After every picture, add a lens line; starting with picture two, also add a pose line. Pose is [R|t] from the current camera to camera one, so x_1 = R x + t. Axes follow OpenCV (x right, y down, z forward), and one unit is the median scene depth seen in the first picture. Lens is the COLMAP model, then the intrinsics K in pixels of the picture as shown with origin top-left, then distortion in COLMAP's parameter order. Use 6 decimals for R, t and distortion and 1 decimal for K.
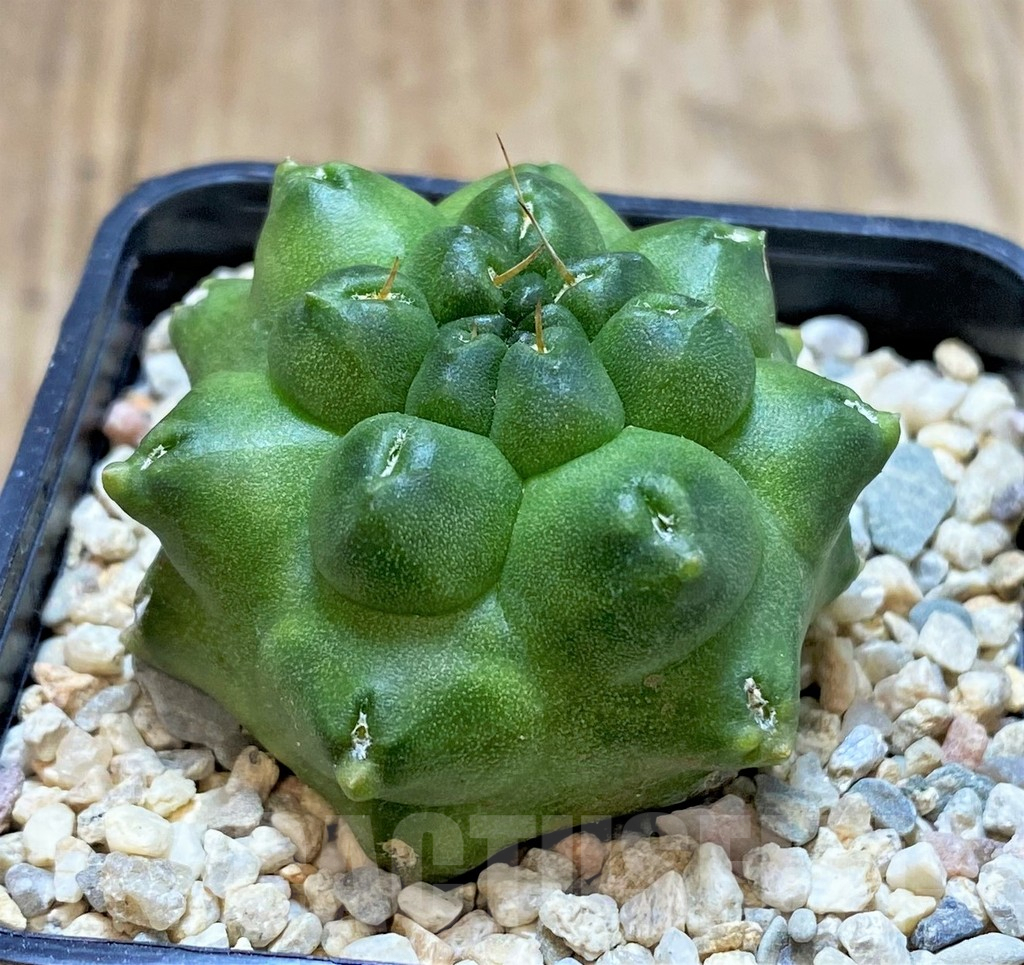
lens RADIAL K [[921.6, 0, 512.0], [0, 921.6, 482.5], [0, 0, 1]] dist [0.012288, 0.010076]
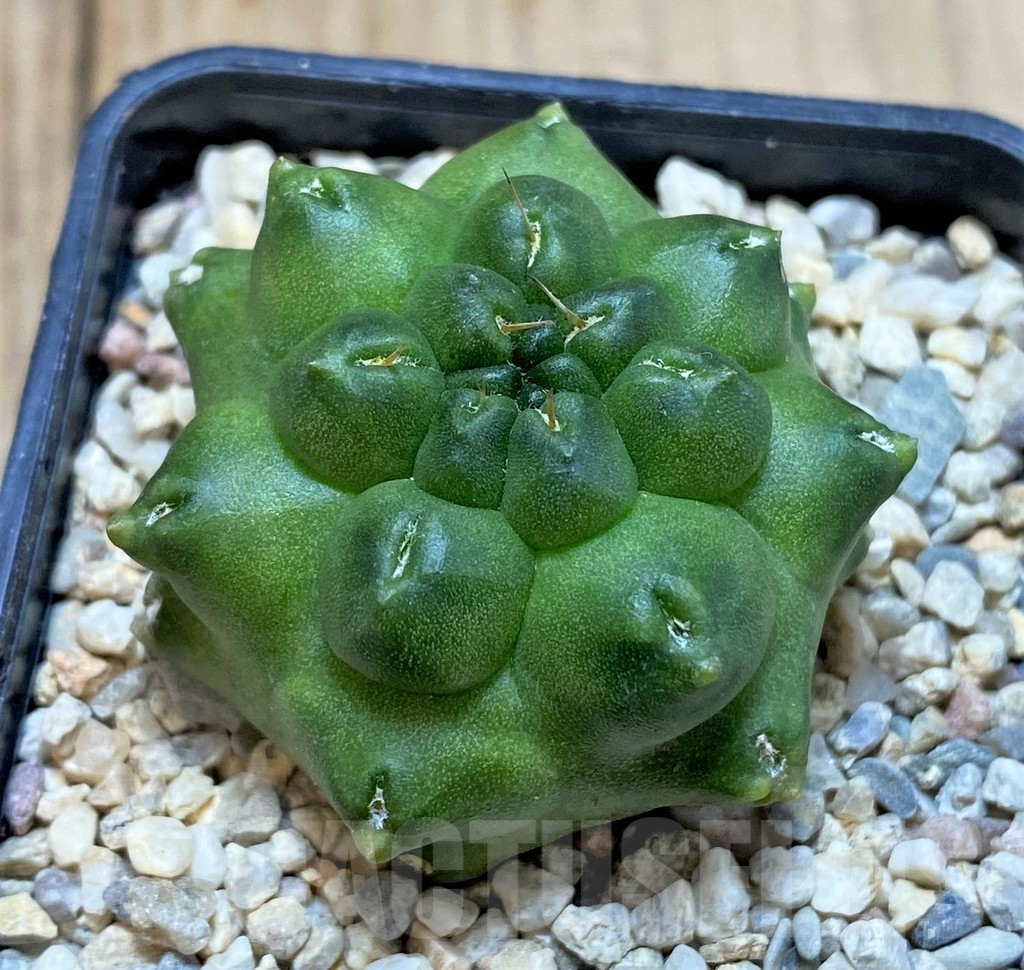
lens RADIAL K [[928.4, 0, 519.0], [0, 928.4, 484.5], [0, 0, 1]] dist [0.009631, 0.004848]
pose [[0.999931, -0.011605, 0.001638, -0.004989], [0.011382, 0.994868, 0.100543, -0.143357], [-0.002796, -0.100518, 0.994931, 0.016009]]
